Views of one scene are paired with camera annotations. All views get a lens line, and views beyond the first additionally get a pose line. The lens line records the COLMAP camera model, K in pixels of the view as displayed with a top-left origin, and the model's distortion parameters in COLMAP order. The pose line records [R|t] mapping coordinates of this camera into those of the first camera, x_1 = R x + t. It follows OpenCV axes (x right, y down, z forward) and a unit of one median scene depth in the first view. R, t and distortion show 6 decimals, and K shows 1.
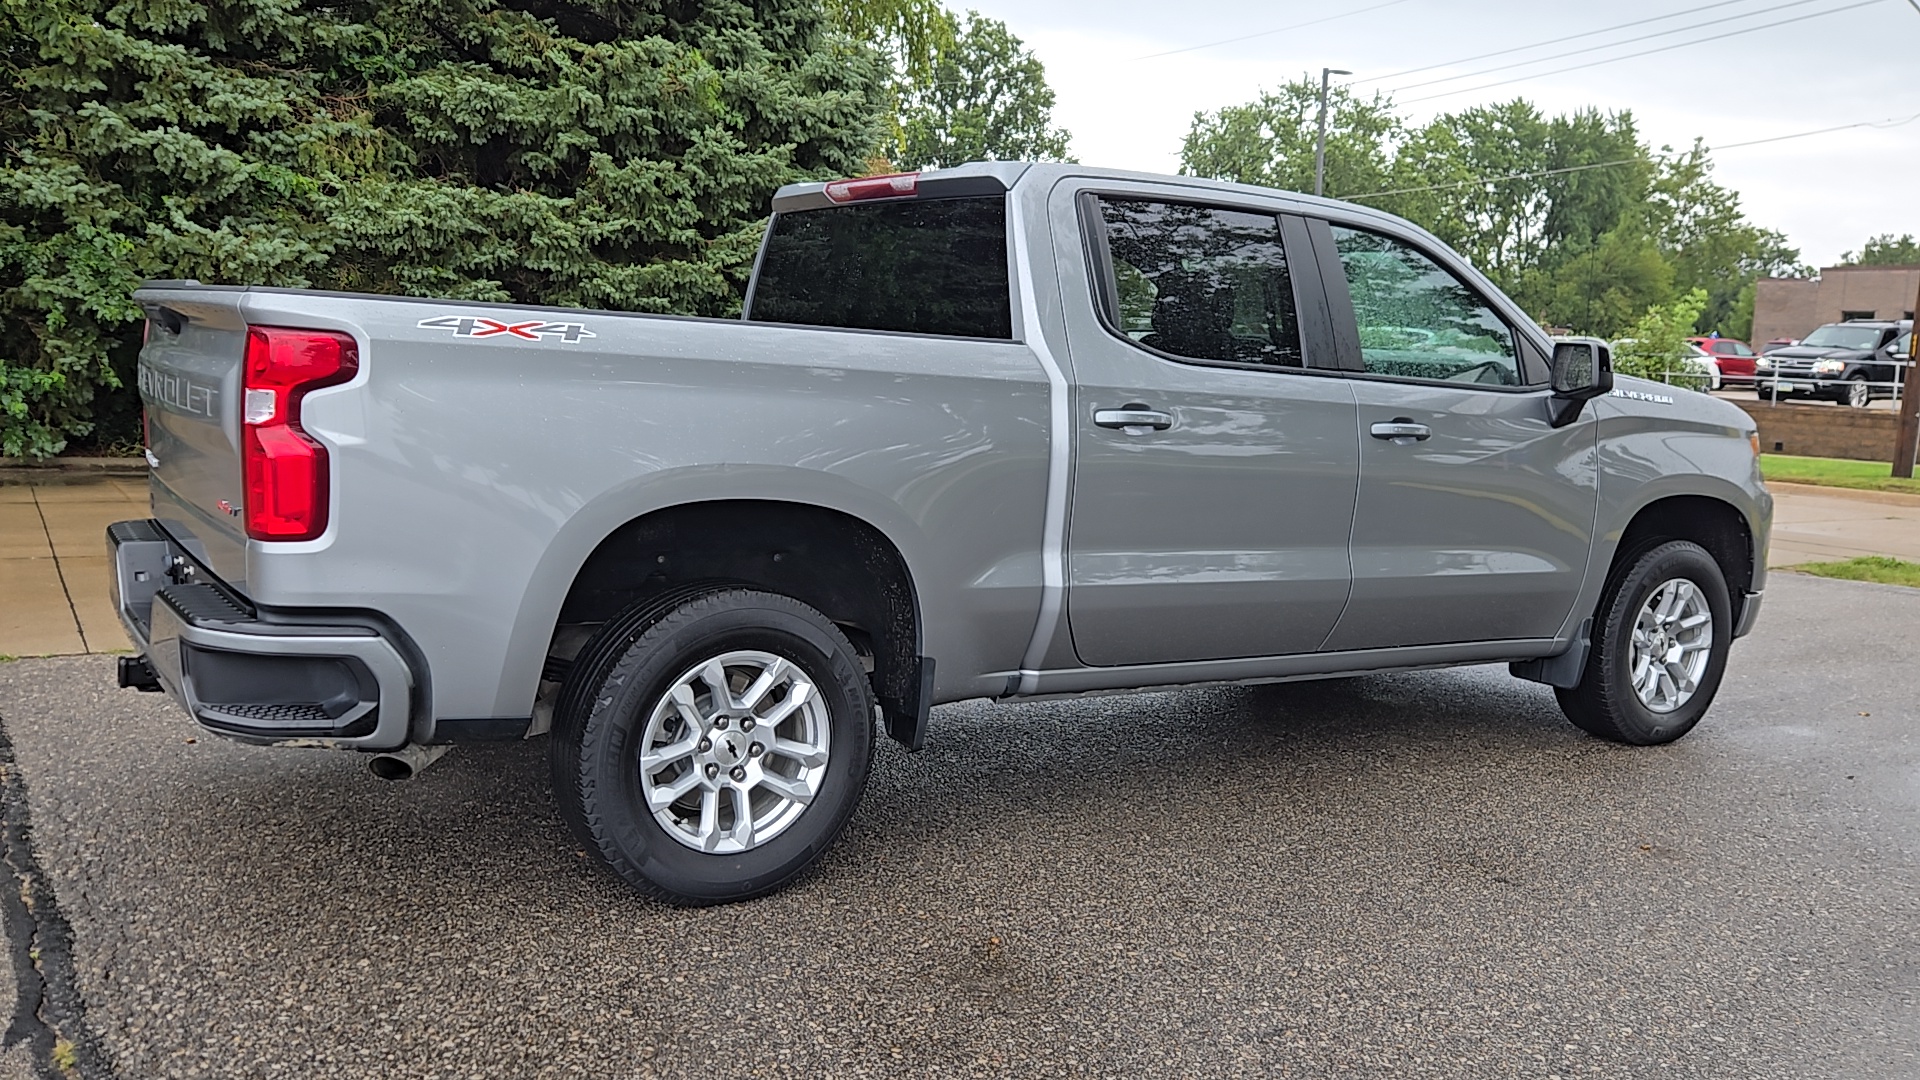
lens RADIAL K [[1582.4, 0, 960.0], [0, 1582.4, 540.0], [0, 0, 1]] dist [0.001860, 0.005968]
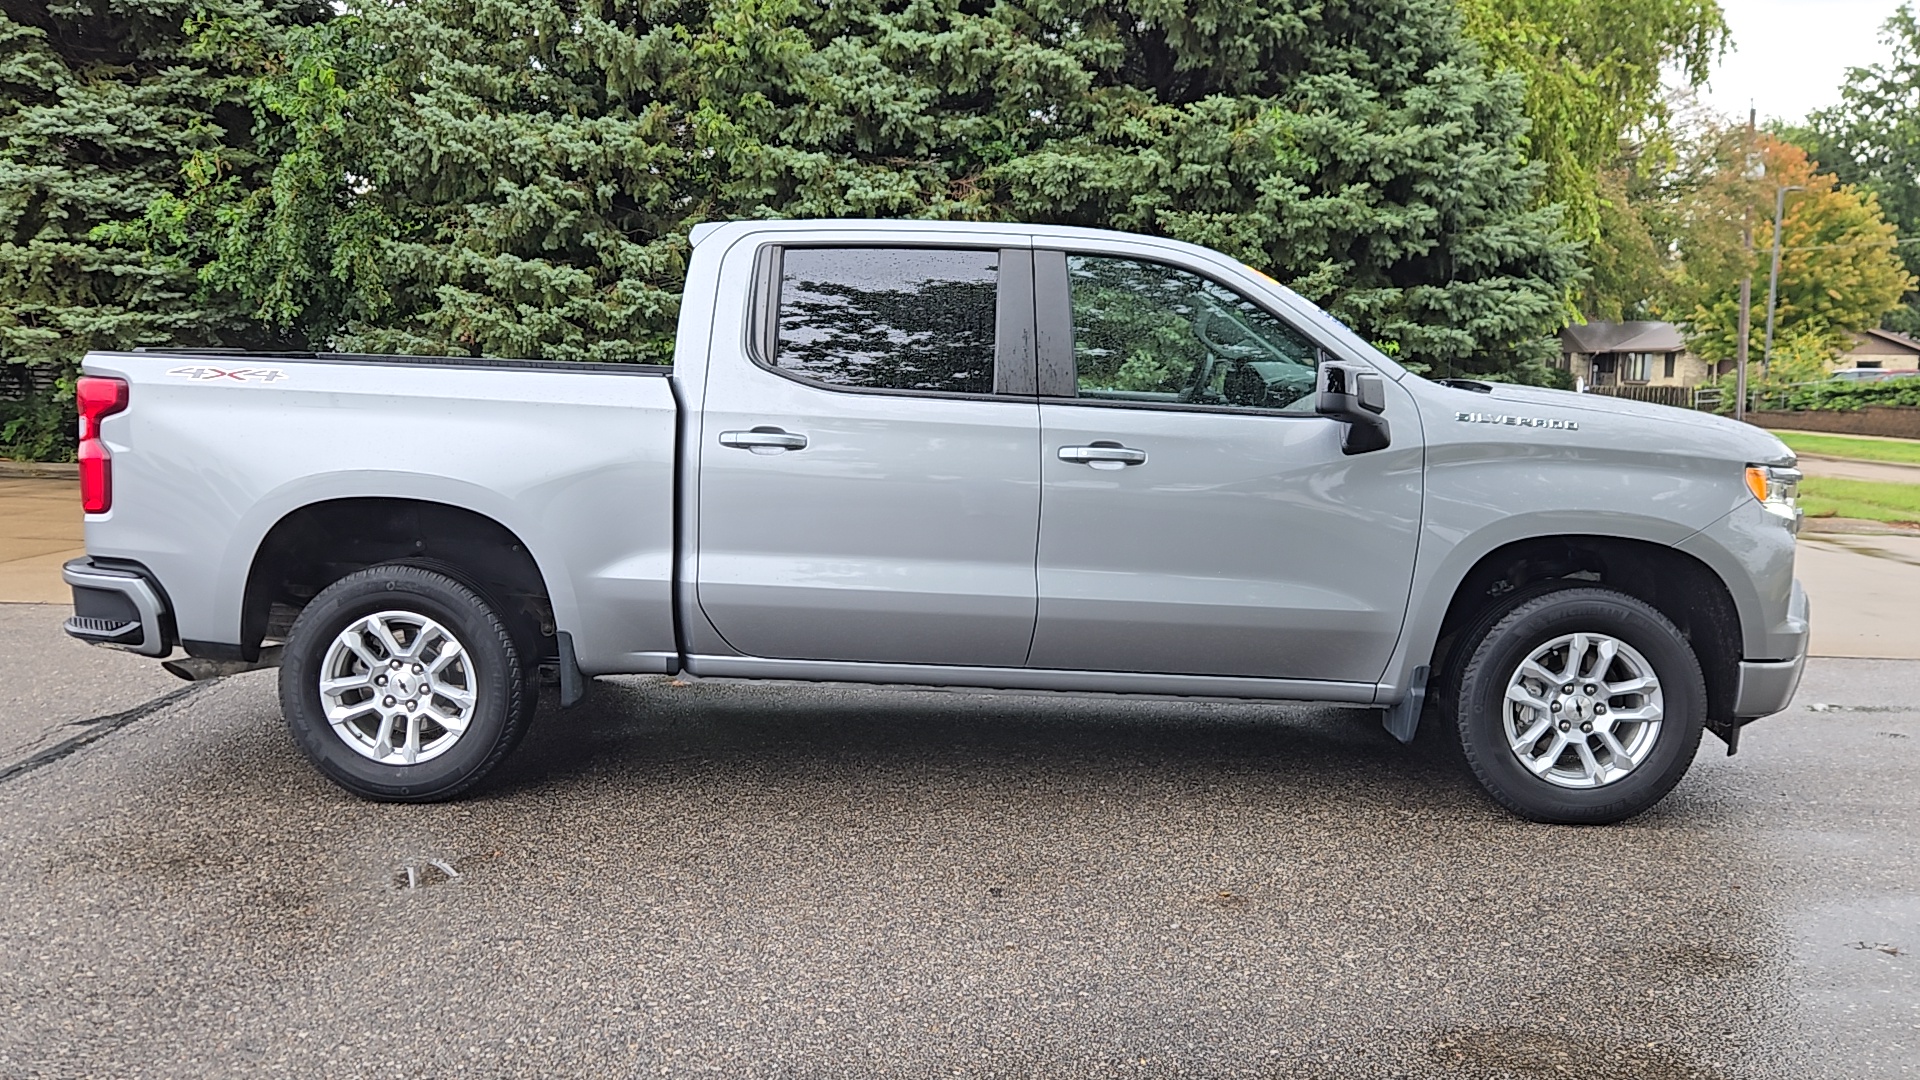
lens RADIAL K [[1586.8, 0, 960.0], [0, 1586.8, 540.0], [0, 0, 1]] dist [0.017068, -0.000960]
pose [[0.832692, 0.033415, -0.552727, 0.628914], [-0.050085, 0.998631, -0.015082, 0.004162], [0.551467, 0.040242, 0.833226, 0.089803]]
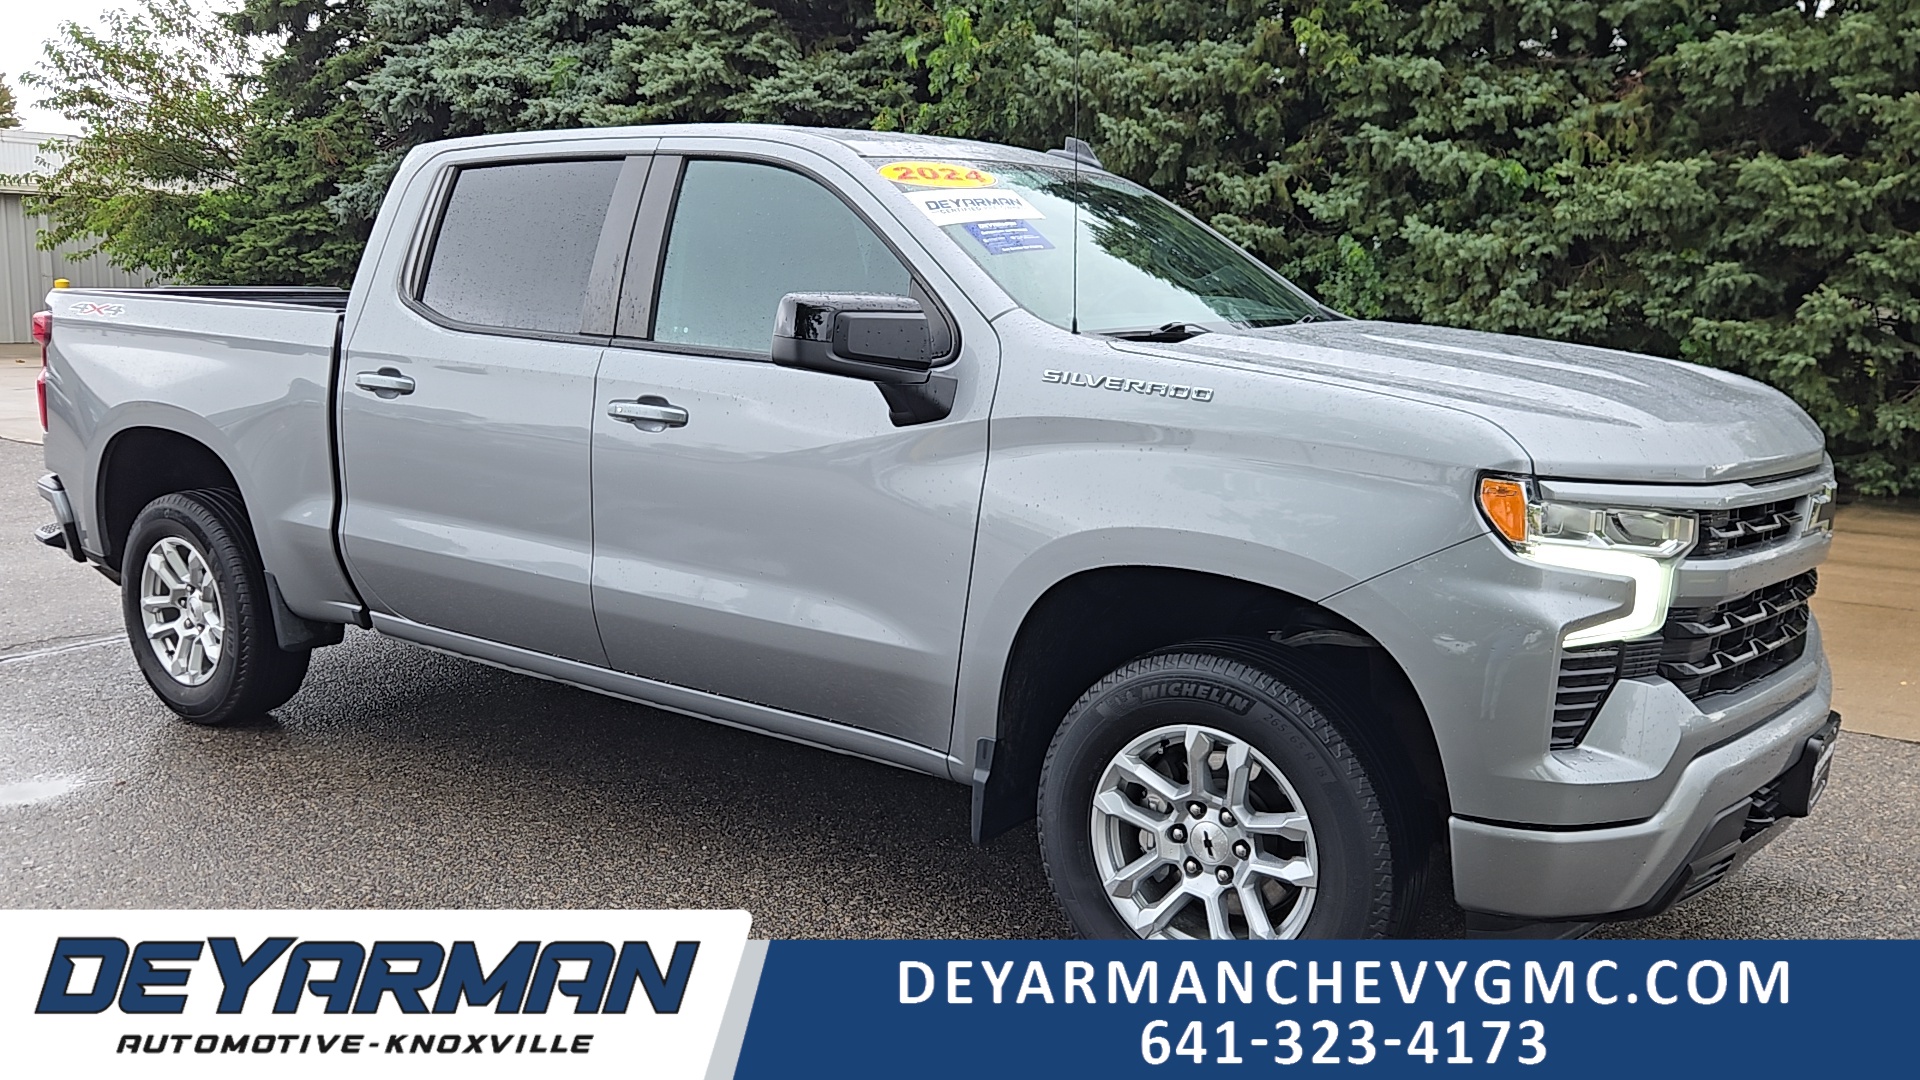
lens RADIAL K [[1586.8, 0, 960.0], [0, 1586.8, 540.0], [0, 0, 1]] dist [0.017068, -0.000960]
pose [[0.373151, 0.107894, -0.921476, 0.891079], [-0.112376, 0.991158, 0.070546, -0.065786], [0.920940, 0.077227, 0.381976, 0.696572]]
